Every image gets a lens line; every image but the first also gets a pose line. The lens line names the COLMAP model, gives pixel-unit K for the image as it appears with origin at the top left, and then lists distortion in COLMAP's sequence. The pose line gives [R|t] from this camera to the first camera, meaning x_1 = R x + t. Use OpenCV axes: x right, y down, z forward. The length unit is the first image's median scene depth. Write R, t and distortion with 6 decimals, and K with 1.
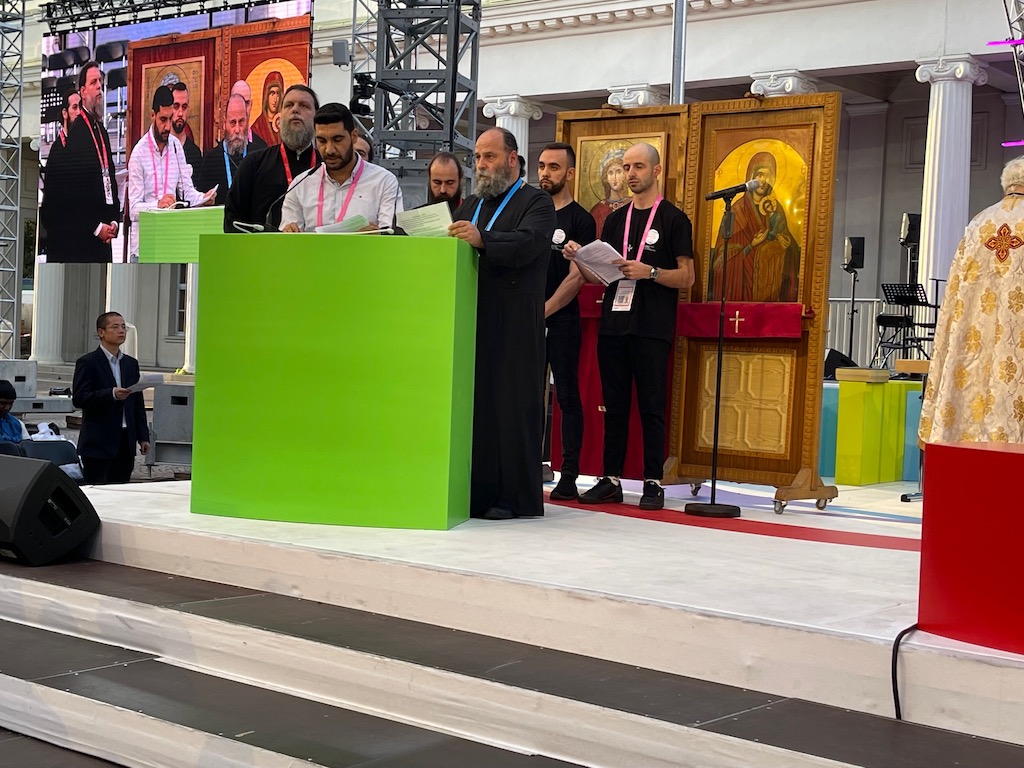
lens RADIAL K [[1569.6, 0, 512.0], [0, 1569.6, 384.0], [0, 0, 1]] dist [0.055593, -0.077053]
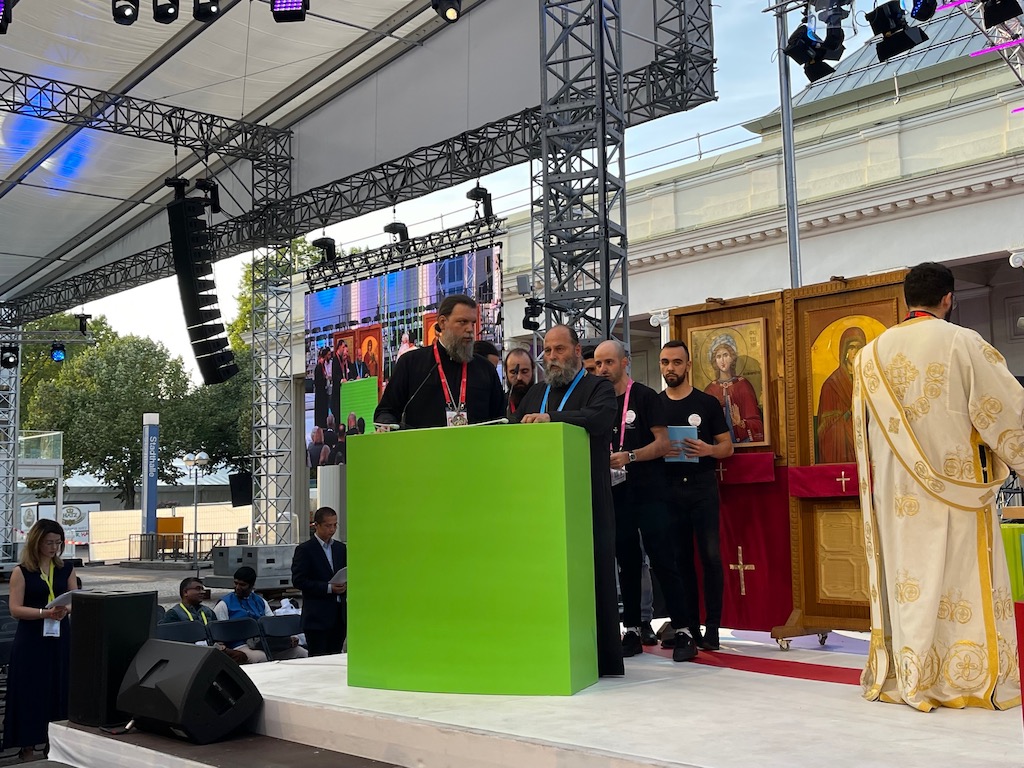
lens RADIAL K [[1211.9, 0, 508.7], [0, 1211.9, 354.3], [0, 0, 1]] dist [0.072834, -0.196655]
pose [[0.984686, -0.081056, -0.154348, 0.050883], [0.056487, 0.985919, -0.157392, -0.006361], [0.164932, 0.146263, 0.975400, 0.119986]]
